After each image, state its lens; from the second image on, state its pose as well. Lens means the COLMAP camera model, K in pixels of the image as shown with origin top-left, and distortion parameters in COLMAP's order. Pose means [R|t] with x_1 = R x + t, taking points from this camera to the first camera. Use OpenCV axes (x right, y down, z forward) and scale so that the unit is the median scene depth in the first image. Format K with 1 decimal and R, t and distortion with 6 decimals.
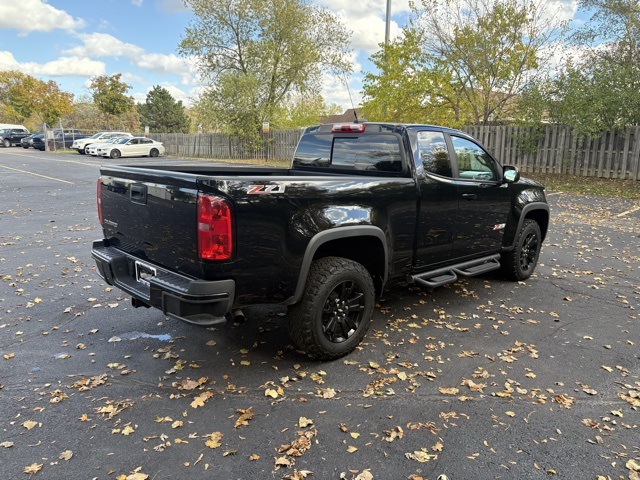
lens RADIAL K [[485.8, 0, 320.0], [0, 485.8, 240.0], [0, 0, 1]] dist [0.021334, -0.012260]
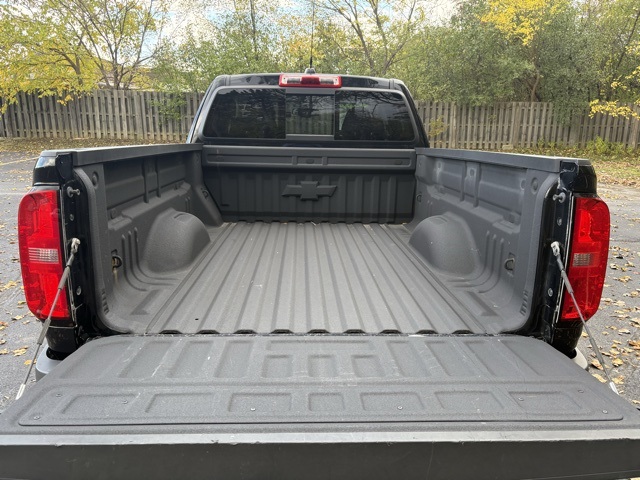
lens RADIAL K [[485.8, 0, 320.0], [0, 485.8, 240.0], [0, 0, 1]] dist [0.021334, -0.012260]
pose [[0.670270, -0.184648, 0.718779, -0.124095], [0.139776, 0.982628, 0.122086, -0.023244], [-0.728836, 0.018638, 0.684435, 0.134276]]
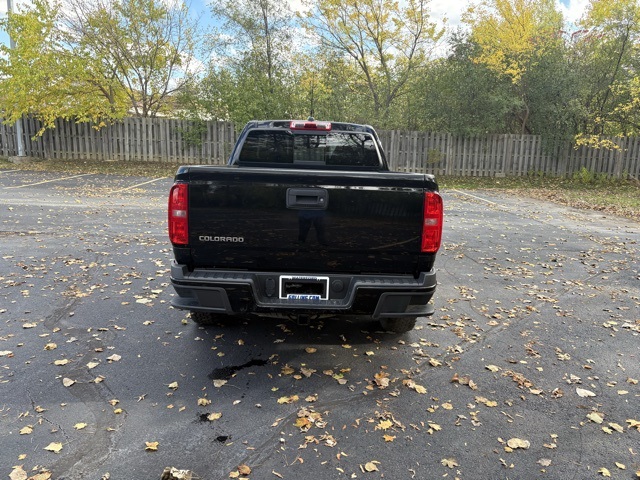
lens RADIAL K [[485.8, 0, 320.0], [0, 485.8, 240.0], [0, 0, 1]] dist [0.021334, -0.012260]
pose [[0.686362, -0.133610, 0.714881, -0.186132], [0.120337, 0.990294, 0.069547, -0.014447], [-0.717235, 0.038292, 0.695778, 0.067774]]
